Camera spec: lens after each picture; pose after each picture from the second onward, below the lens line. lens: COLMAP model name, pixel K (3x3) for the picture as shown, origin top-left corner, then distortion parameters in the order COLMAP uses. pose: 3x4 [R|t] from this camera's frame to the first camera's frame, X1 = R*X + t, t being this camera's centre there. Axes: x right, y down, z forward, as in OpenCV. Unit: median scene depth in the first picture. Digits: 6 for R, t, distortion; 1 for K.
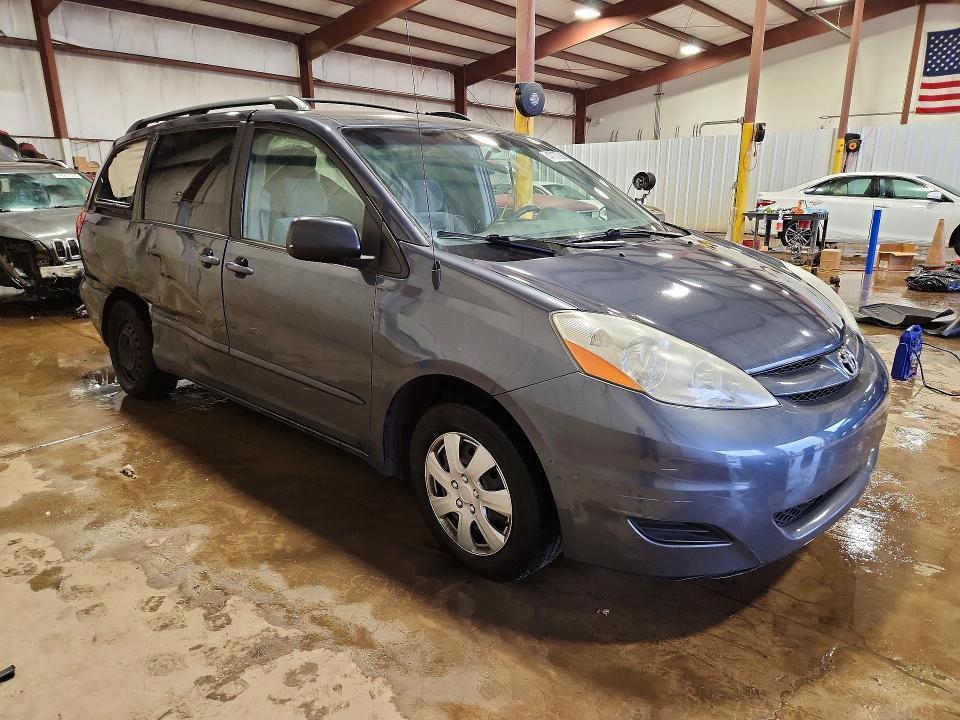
lens RADIAL K [[677.8, 0, 480.0], [0, 677.8, 360.0], [0, 0, 1]] dist [0.003918, -0.000174]
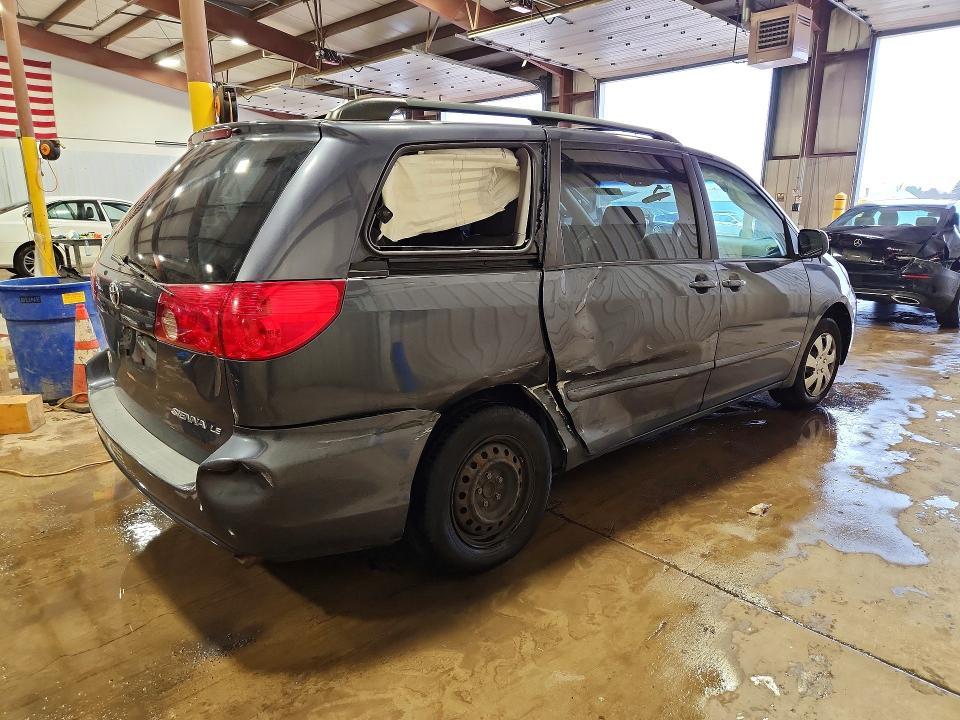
lens RADIAL K [[677.8, 0, 480.0], [0, 677.8, 360.0], [0, 0, 1]] dist [0.003918, -0.000174]
pose [[0.060874, -0.214811, 0.974757, -1.245352], [0.243939, 0.950156, 0.194156, -0.279633], [-0.967878, 0.225962, 0.110241, 1.069006]]
